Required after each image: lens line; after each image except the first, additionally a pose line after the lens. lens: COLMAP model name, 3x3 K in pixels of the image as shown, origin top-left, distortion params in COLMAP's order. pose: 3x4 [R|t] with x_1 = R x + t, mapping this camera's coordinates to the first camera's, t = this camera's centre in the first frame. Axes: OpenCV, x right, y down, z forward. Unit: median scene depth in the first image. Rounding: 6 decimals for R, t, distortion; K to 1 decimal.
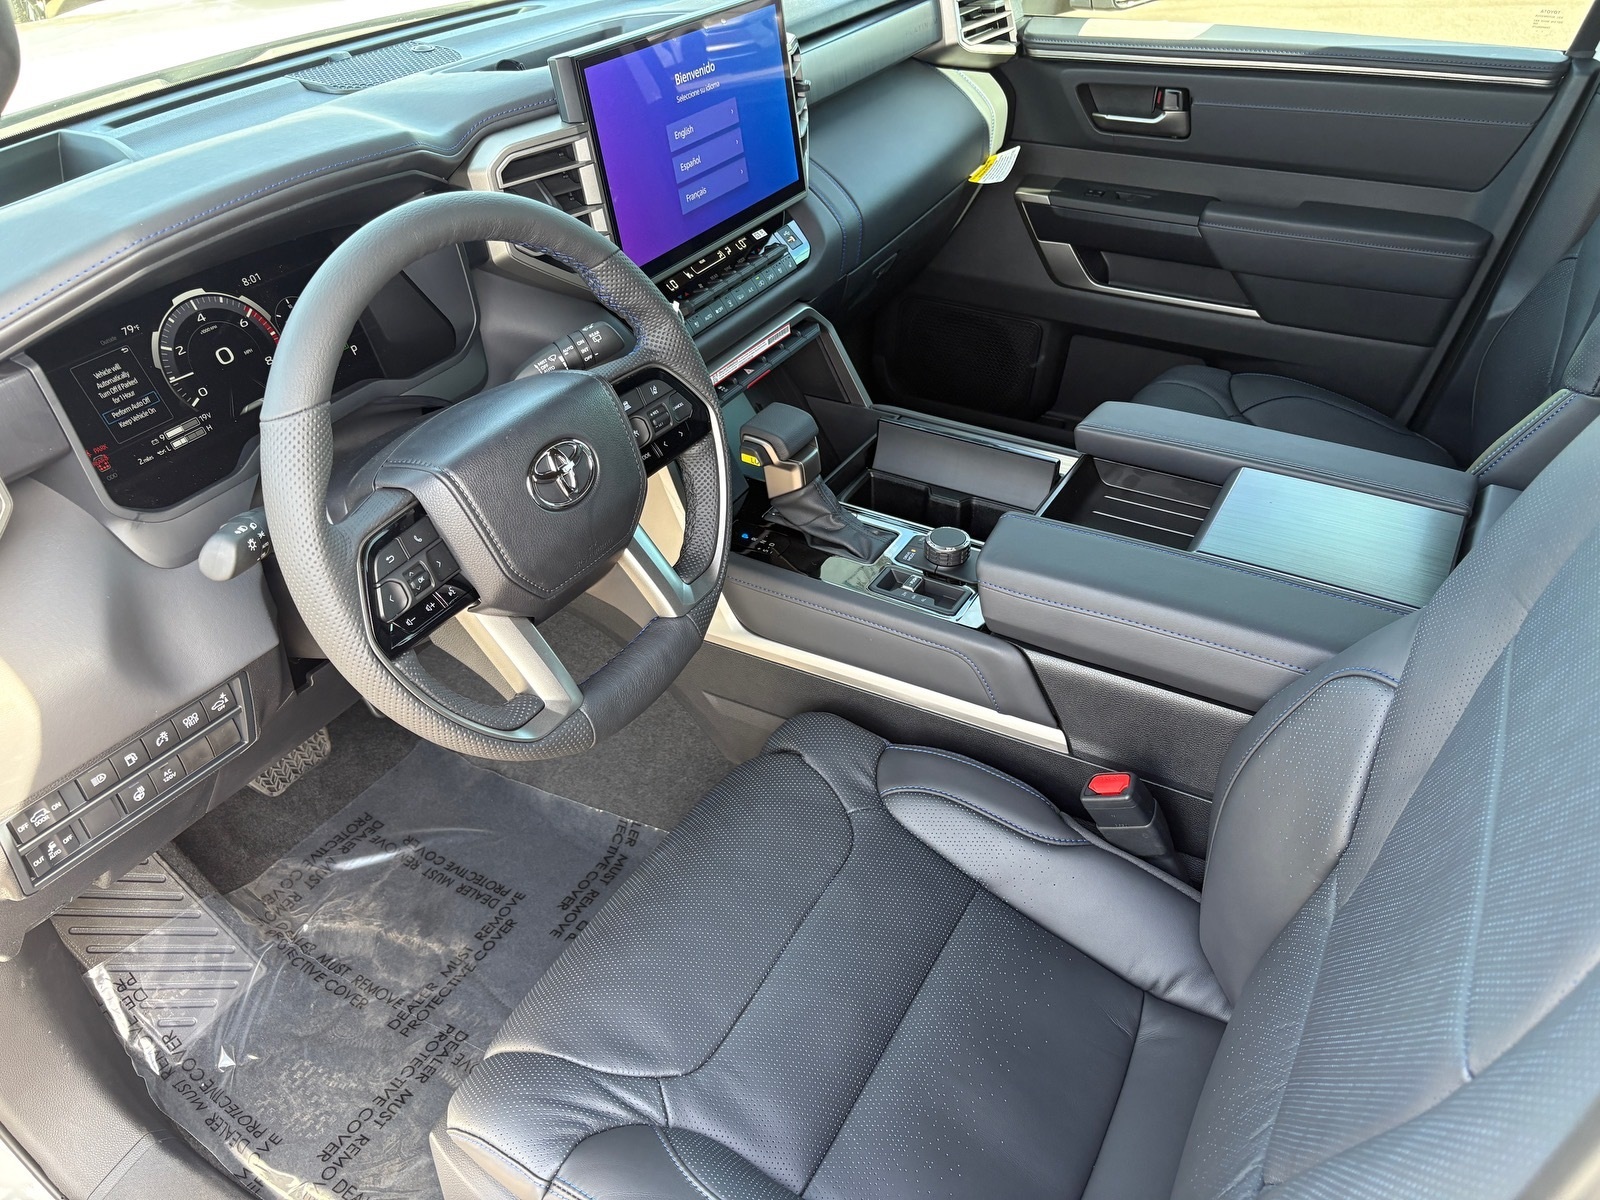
lens RADIAL K [[1212.6, 0, 791.0], [0, 1212.6, 592.5], [0, 0, 1]] dist [0.018583, -0.015709]
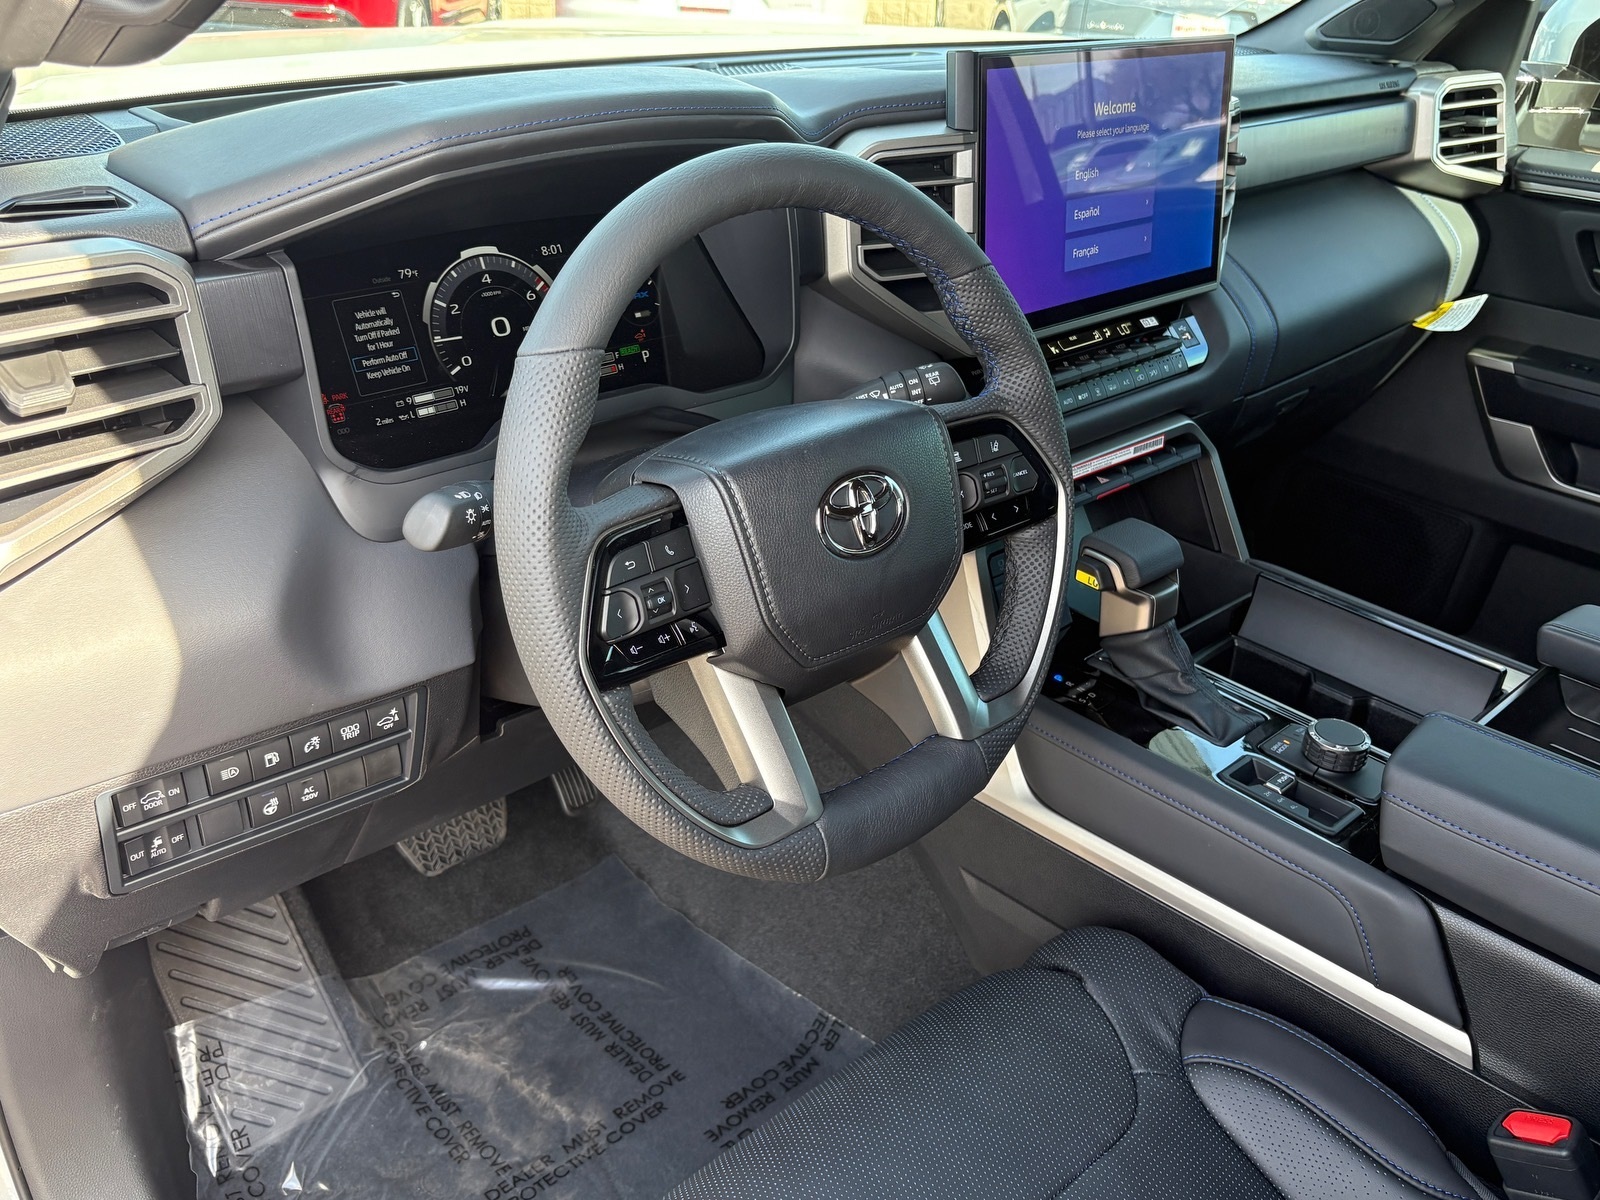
lens RADIAL K [[1387.3, 0, 790.4], [0, 1387.3, 597.5], [0, 0, 1]] dist [0.030507, -0.054847]
pose [[0.958150, 0.192040, -0.212295, -0.025981], [-0.220062, 0.968422, -0.117179, 0.047572], [0.183088, 0.158993, 0.970155, 0.107904]]
